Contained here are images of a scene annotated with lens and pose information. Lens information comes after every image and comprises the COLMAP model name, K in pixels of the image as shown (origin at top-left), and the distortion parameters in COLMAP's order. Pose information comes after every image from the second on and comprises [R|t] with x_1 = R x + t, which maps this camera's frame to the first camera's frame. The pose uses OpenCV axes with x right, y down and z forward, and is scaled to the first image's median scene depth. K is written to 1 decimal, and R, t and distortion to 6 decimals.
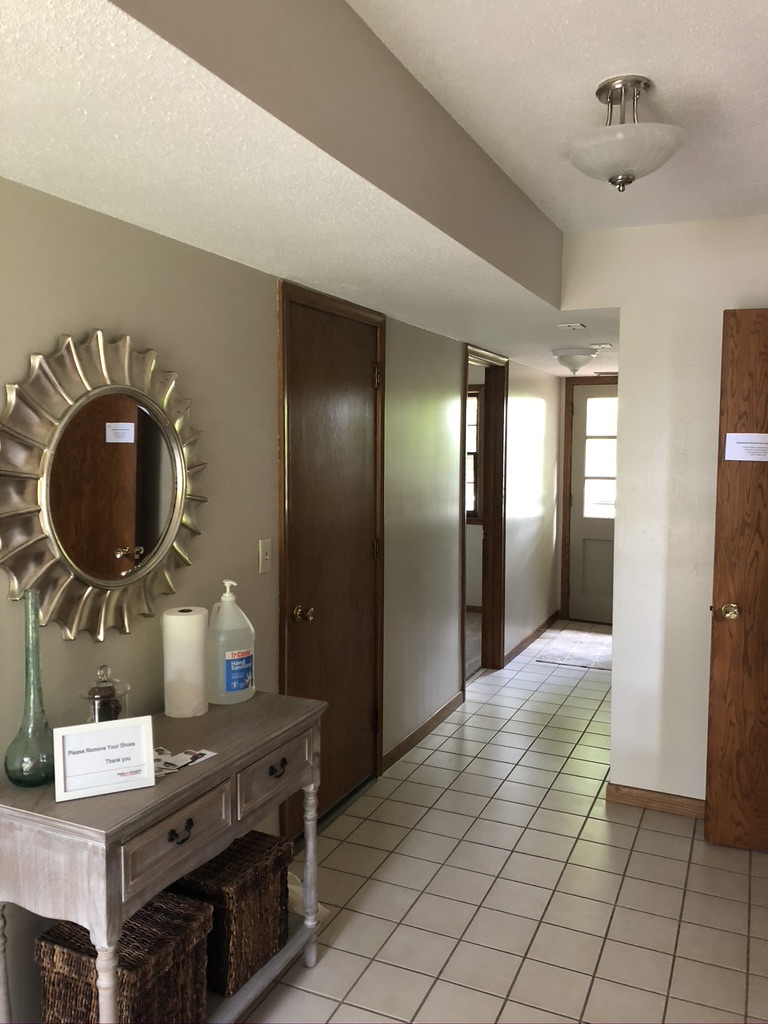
lens RADIAL K [[833.5, 0, 379.6], [0, 833.5, 510.6], [0, 0, 1]] dist [0.040571, -0.081435]
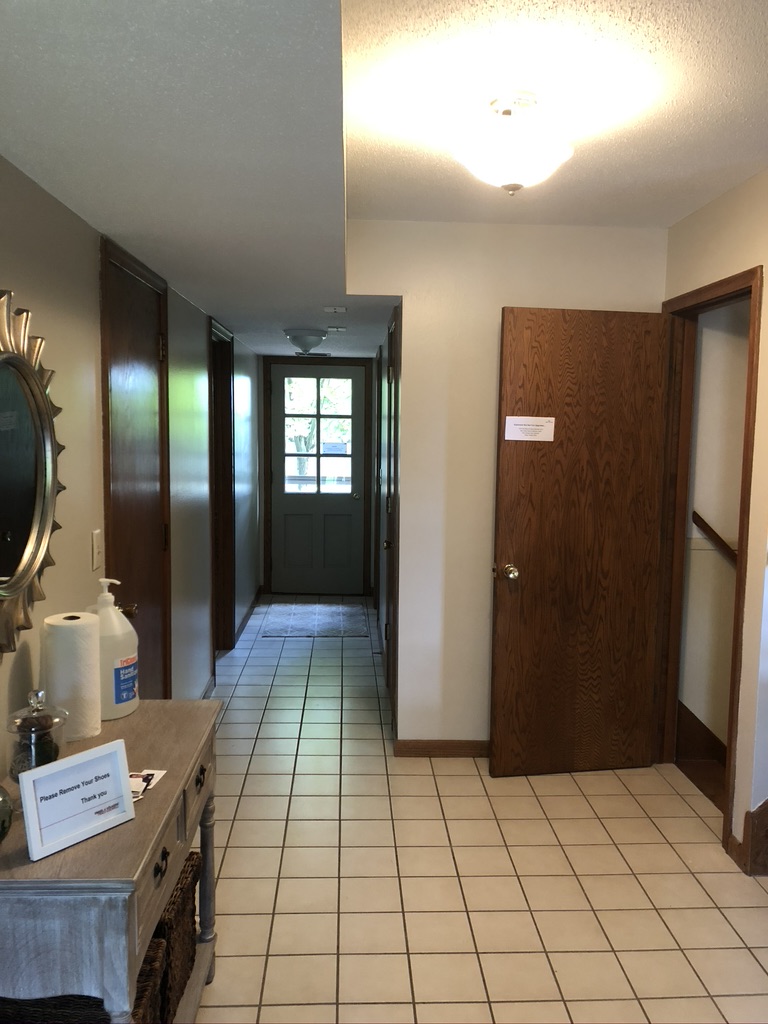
lens RADIAL K [[833.5, 0, 389.5], [0, 833.5, 506.1], [0, 0, 1]] dist [0.040571, -0.081435]
pose [[0.886194, -0.037715, 0.461776, -0.256192], [0.026502, 0.999176, 0.030746, -0.009422], [-0.462555, -0.015009, 0.886463, 0.066363]]
